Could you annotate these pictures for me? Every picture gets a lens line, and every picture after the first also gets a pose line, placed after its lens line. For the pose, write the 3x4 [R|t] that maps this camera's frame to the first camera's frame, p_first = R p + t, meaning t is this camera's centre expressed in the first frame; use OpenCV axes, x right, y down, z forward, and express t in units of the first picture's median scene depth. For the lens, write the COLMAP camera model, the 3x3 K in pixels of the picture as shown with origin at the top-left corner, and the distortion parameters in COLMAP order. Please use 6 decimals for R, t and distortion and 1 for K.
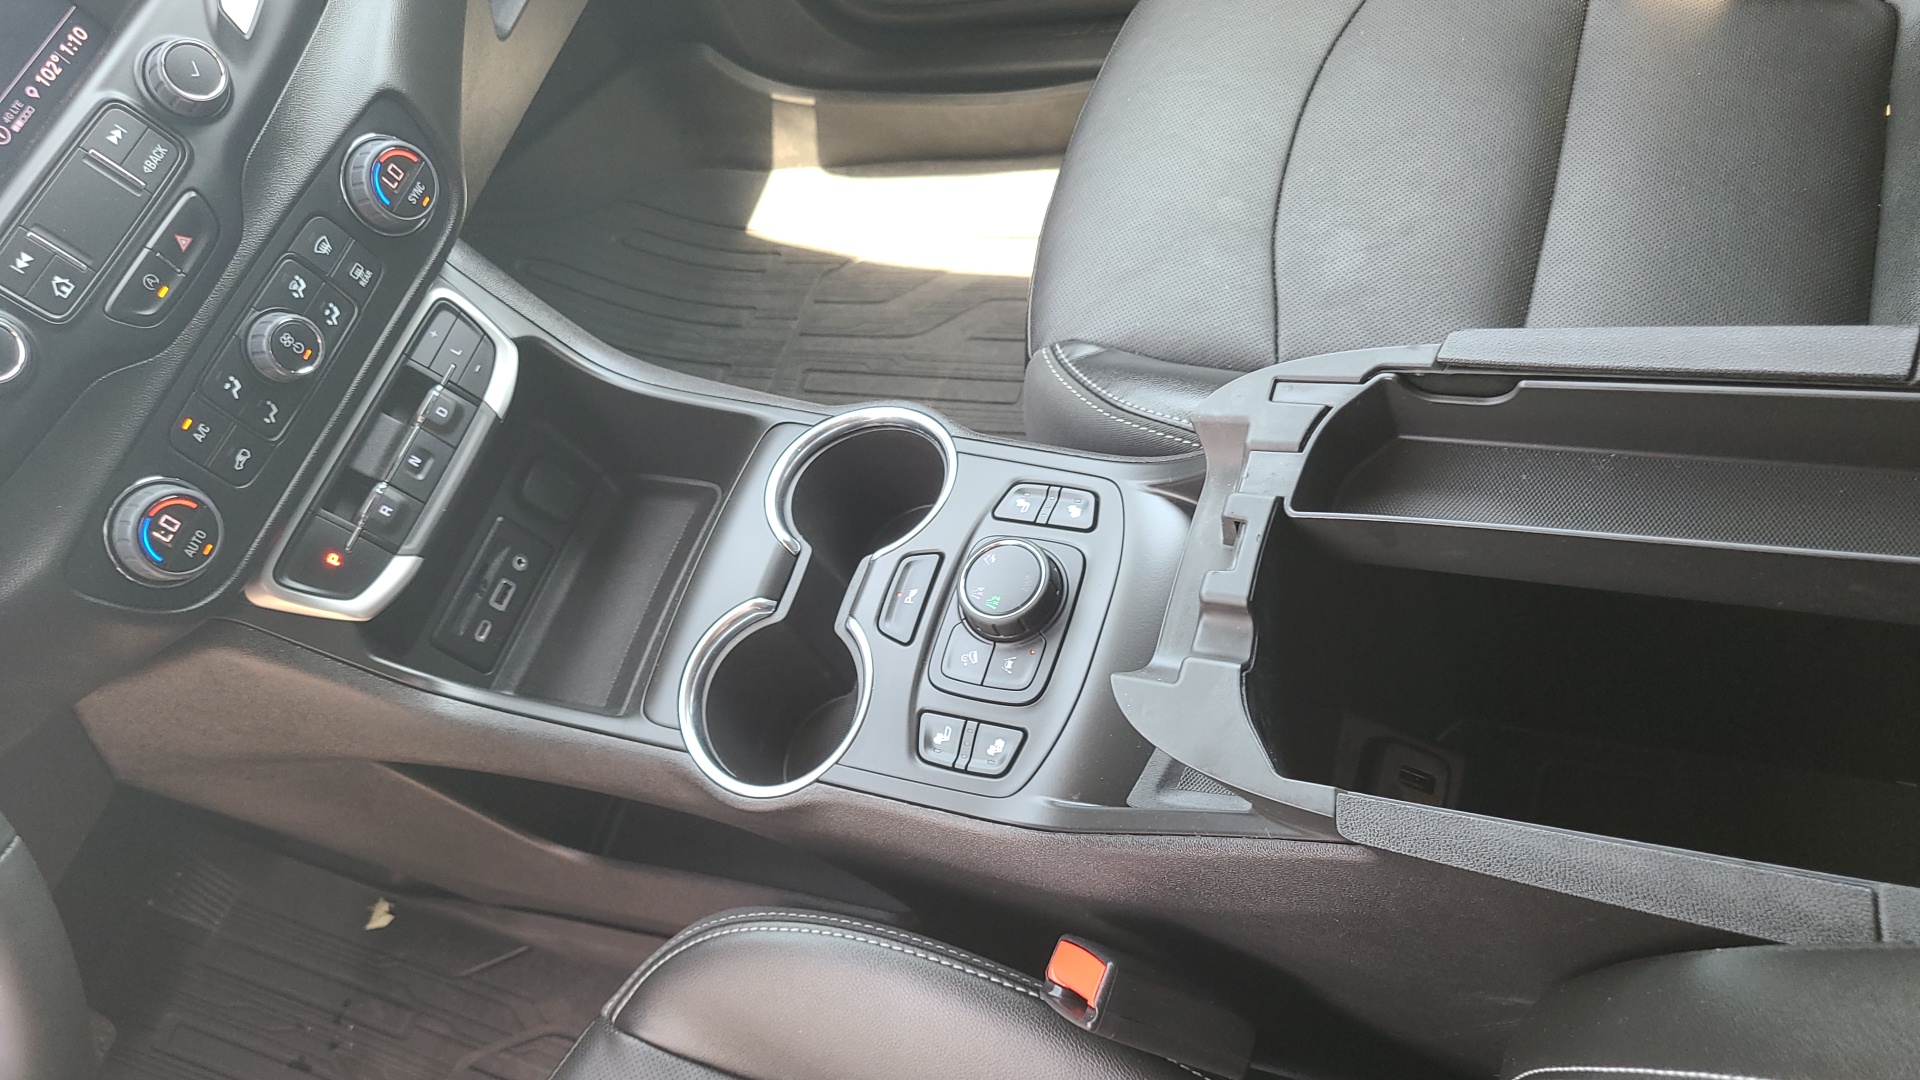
lens RADIAL K [[1529.3, 0, 932.4], [0, 1529.3, 573.6], [0, 0, 1]] dist [0.047138, -0.061596]
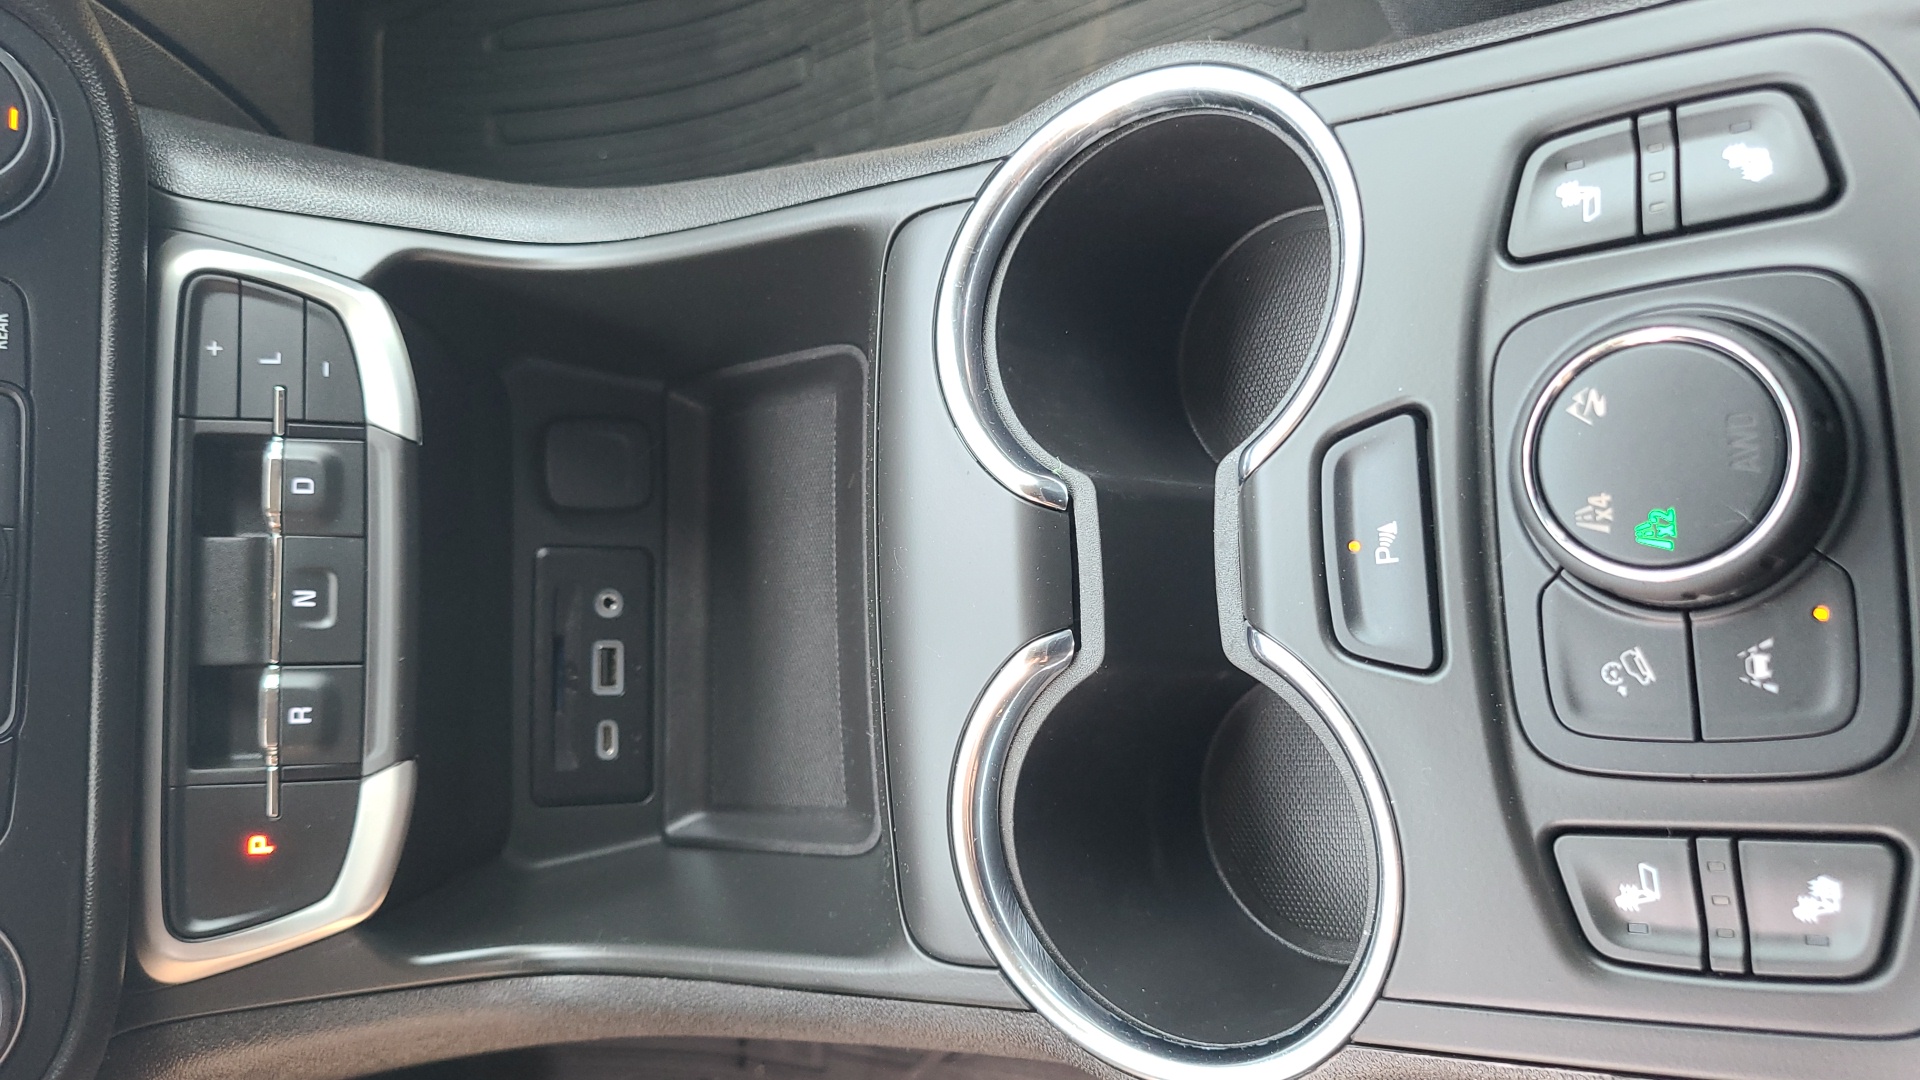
lens RADIAL K [[1529.3, 0, 932.4], [0, 1529.3, 573.6], [0, 0, 1]] dist [0.047138, -0.061596]
pose [[0.895628, -0.379604, -0.231844, -0.027101], [0.428145, 0.877030, 0.217967, -0.103905], [0.120593, -0.294481, 0.948018, 0.546561]]
